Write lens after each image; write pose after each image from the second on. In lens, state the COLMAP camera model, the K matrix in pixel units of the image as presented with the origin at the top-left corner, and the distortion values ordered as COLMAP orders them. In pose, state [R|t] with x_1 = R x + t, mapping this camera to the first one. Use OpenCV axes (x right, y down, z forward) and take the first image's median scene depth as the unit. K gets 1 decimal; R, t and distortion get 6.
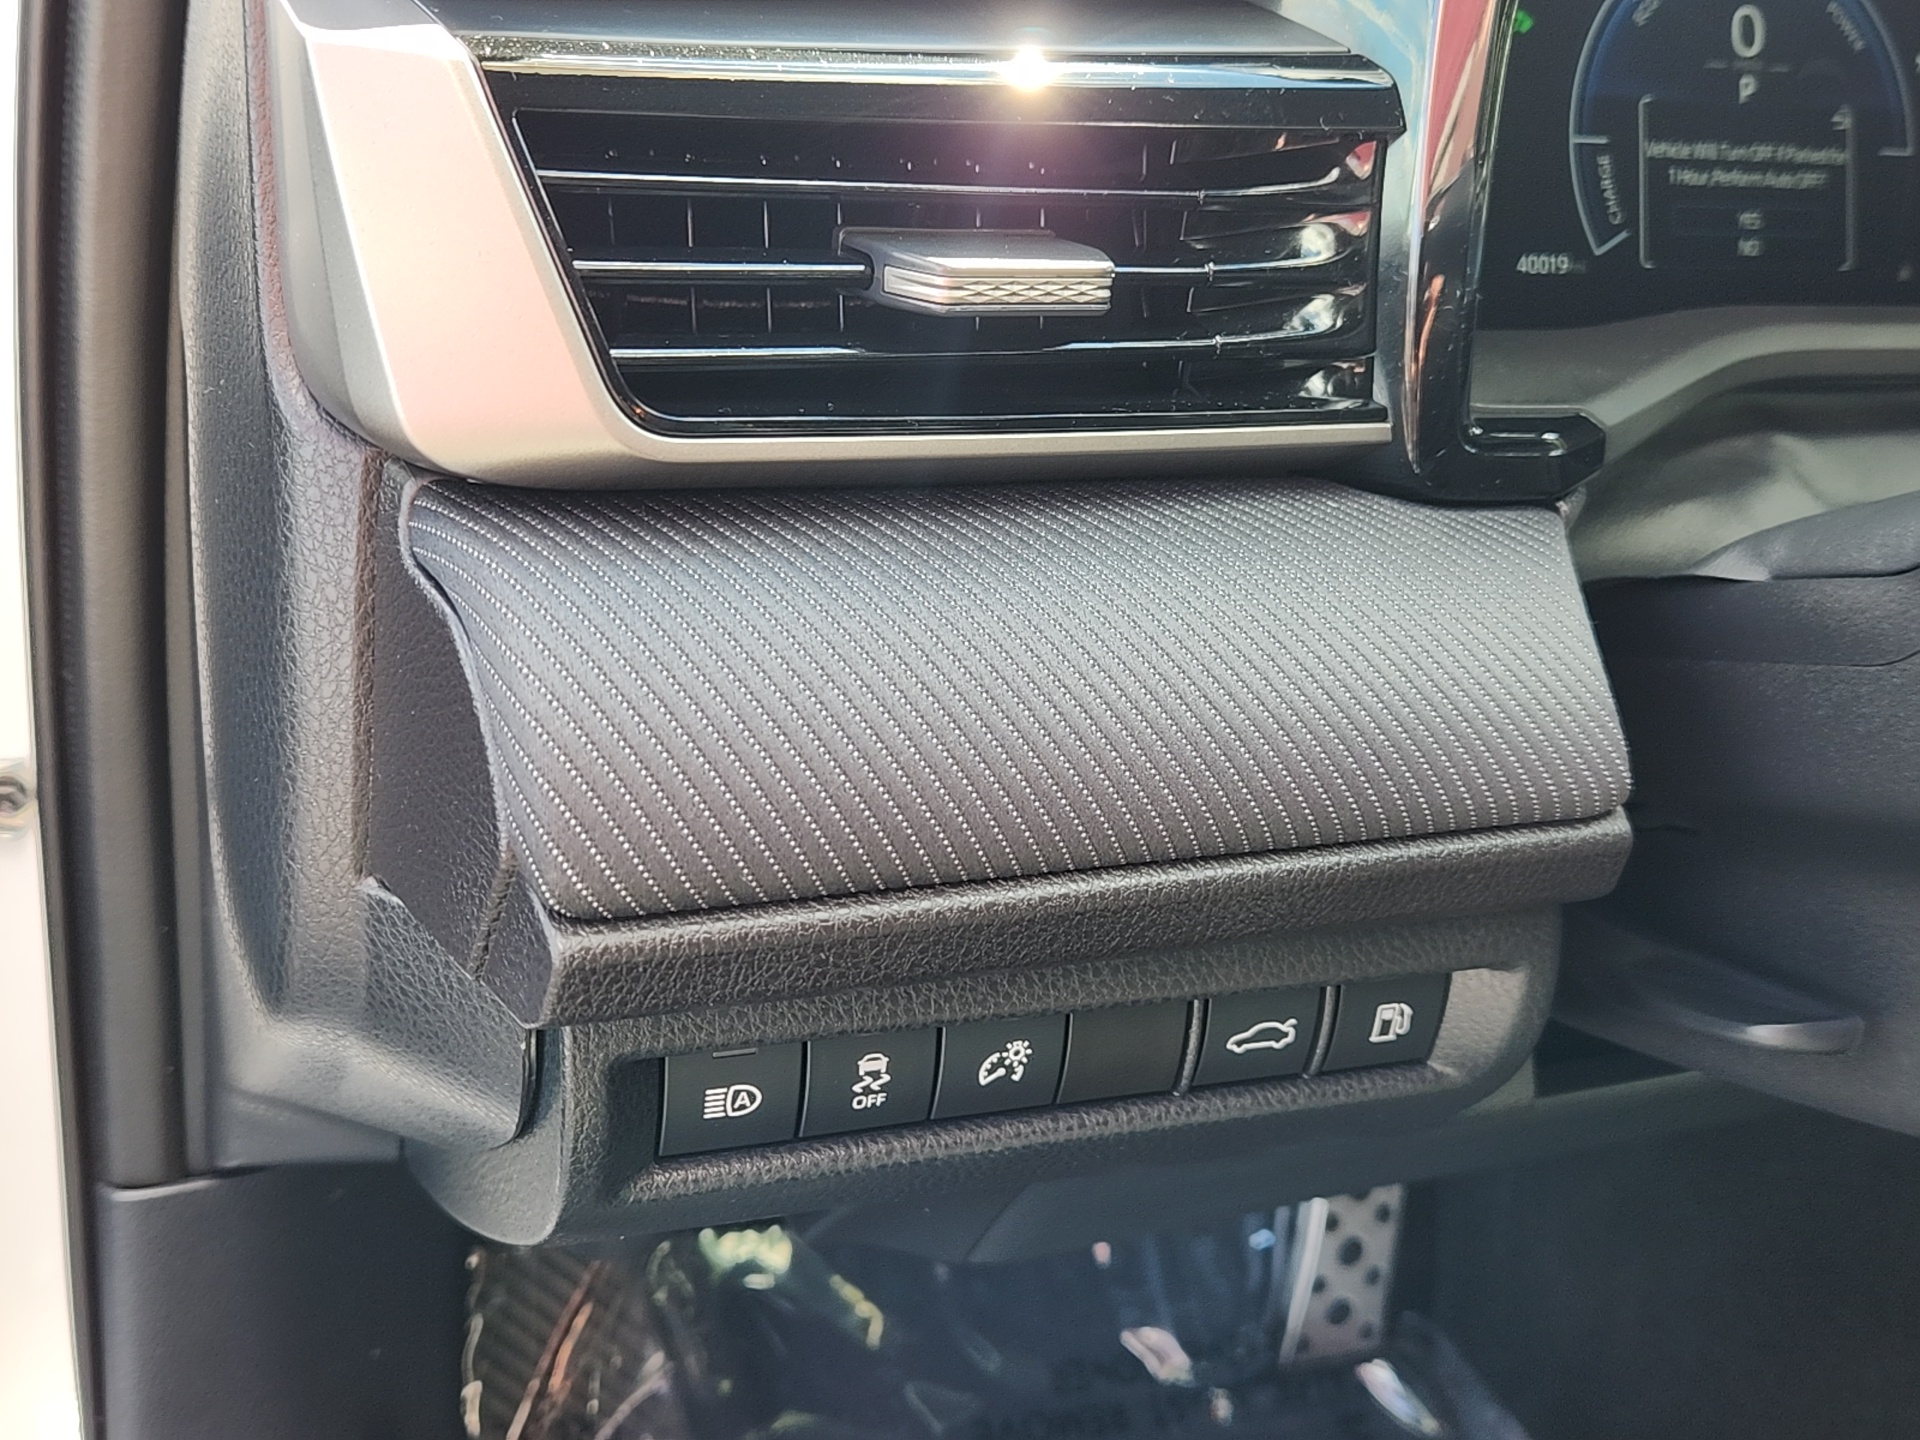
lens RADIAL K [[1916.2, 0, 955.5], [0, 1916.2, 712.9], [0, 0, 1]] dist [0.101816, -0.168338]
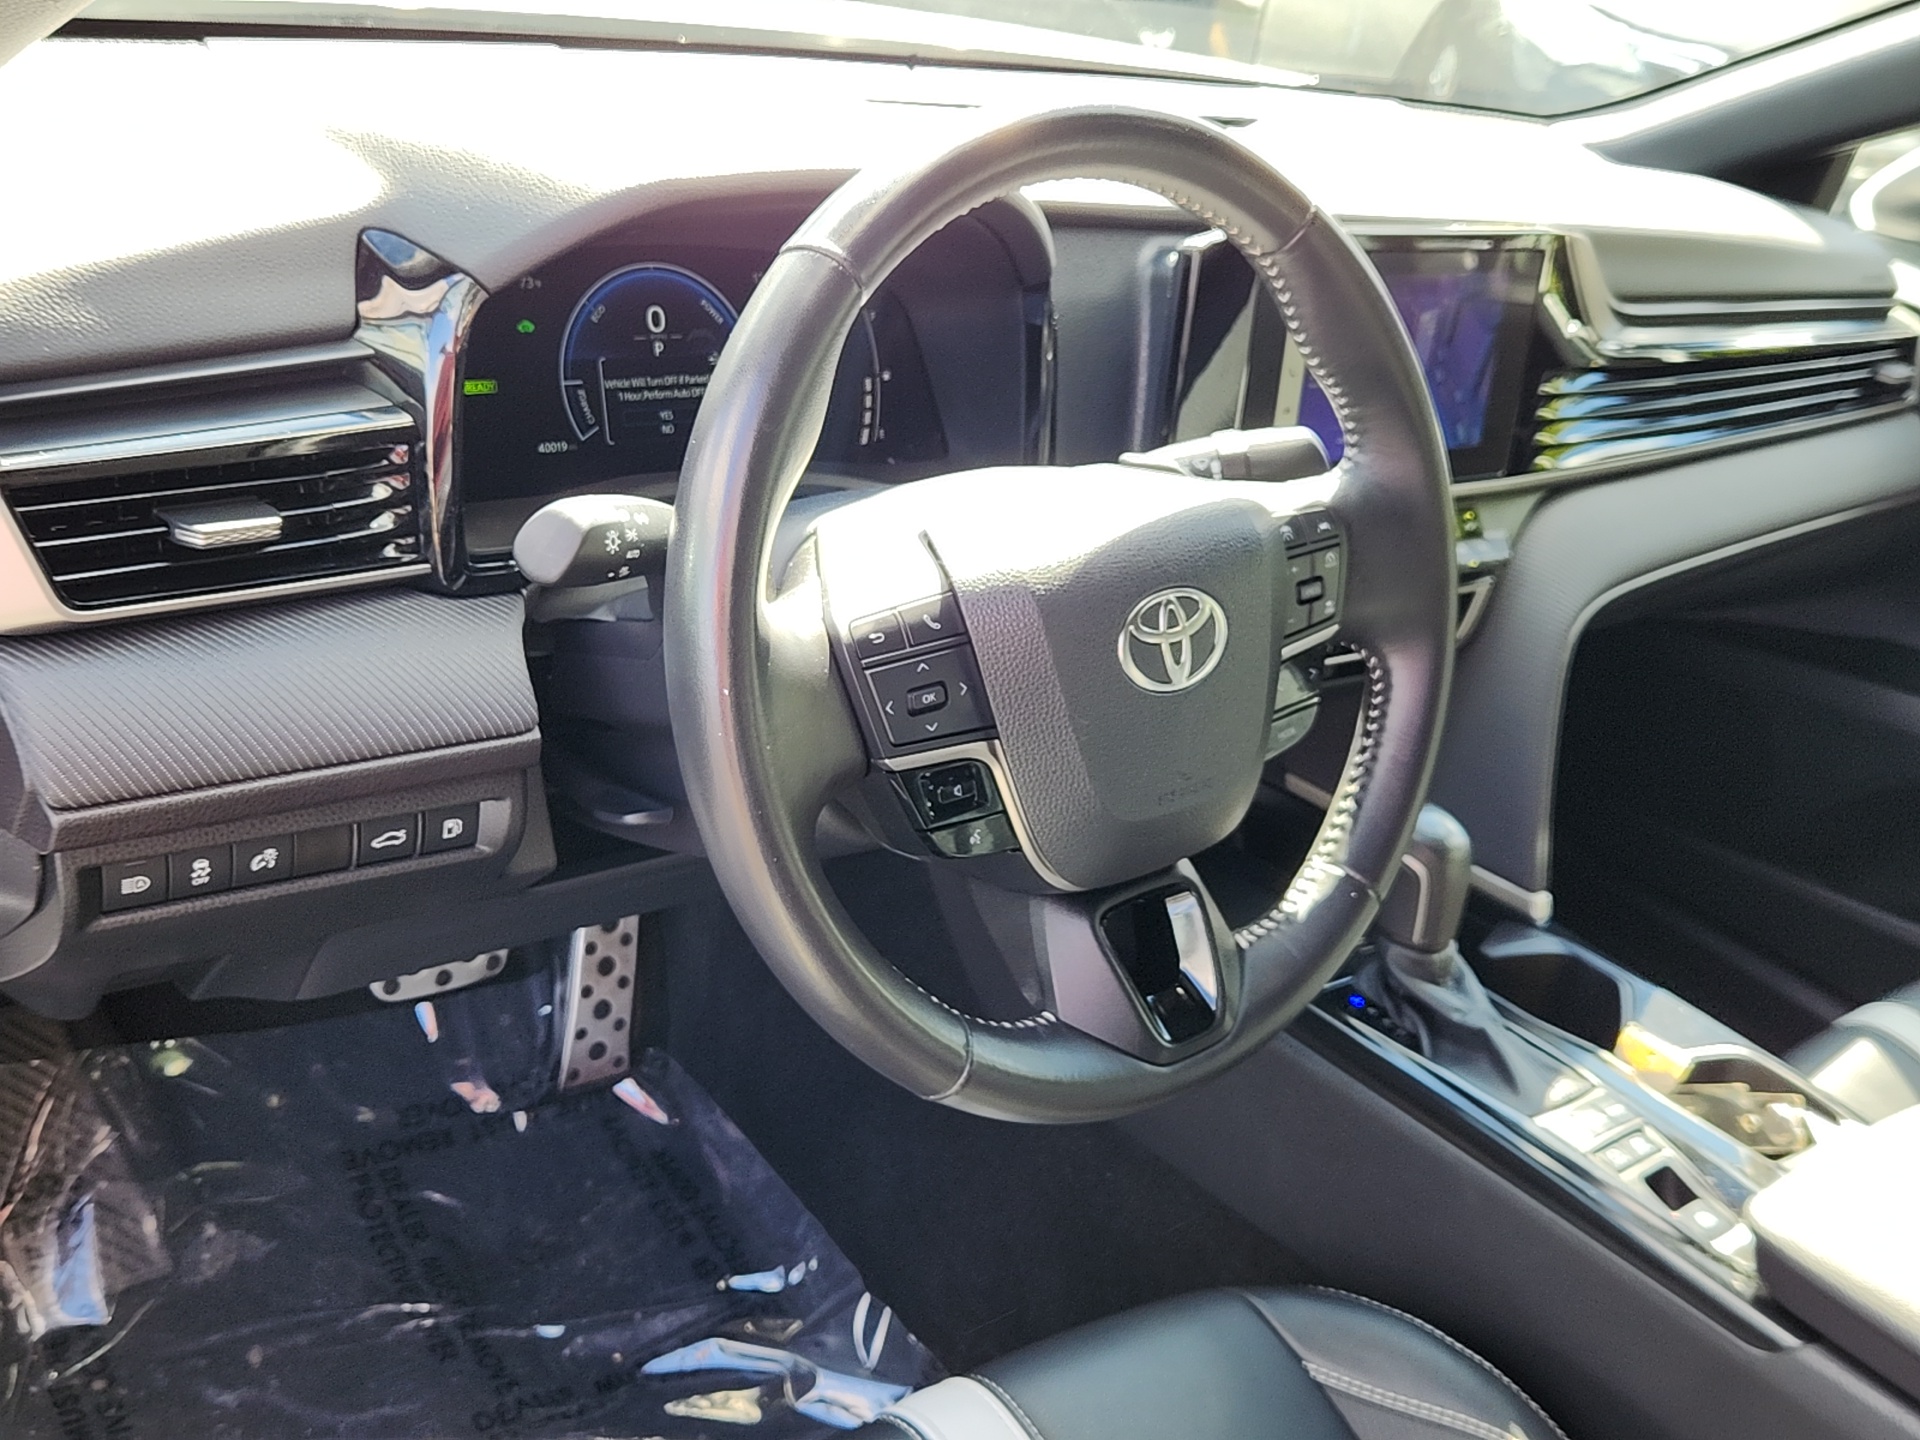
lens RADIAL K [[1916.2, 0, 955.5], [0, 1916.2, 712.9], [0, 0, 1]] dist [0.101816, -0.168338]
pose [[0.956670, -0.074419, 0.281503, 0.122890], [0.058598, 0.996214, 0.064220, -0.064023], [-0.285216, -0.044942, 0.957409, -0.998381]]
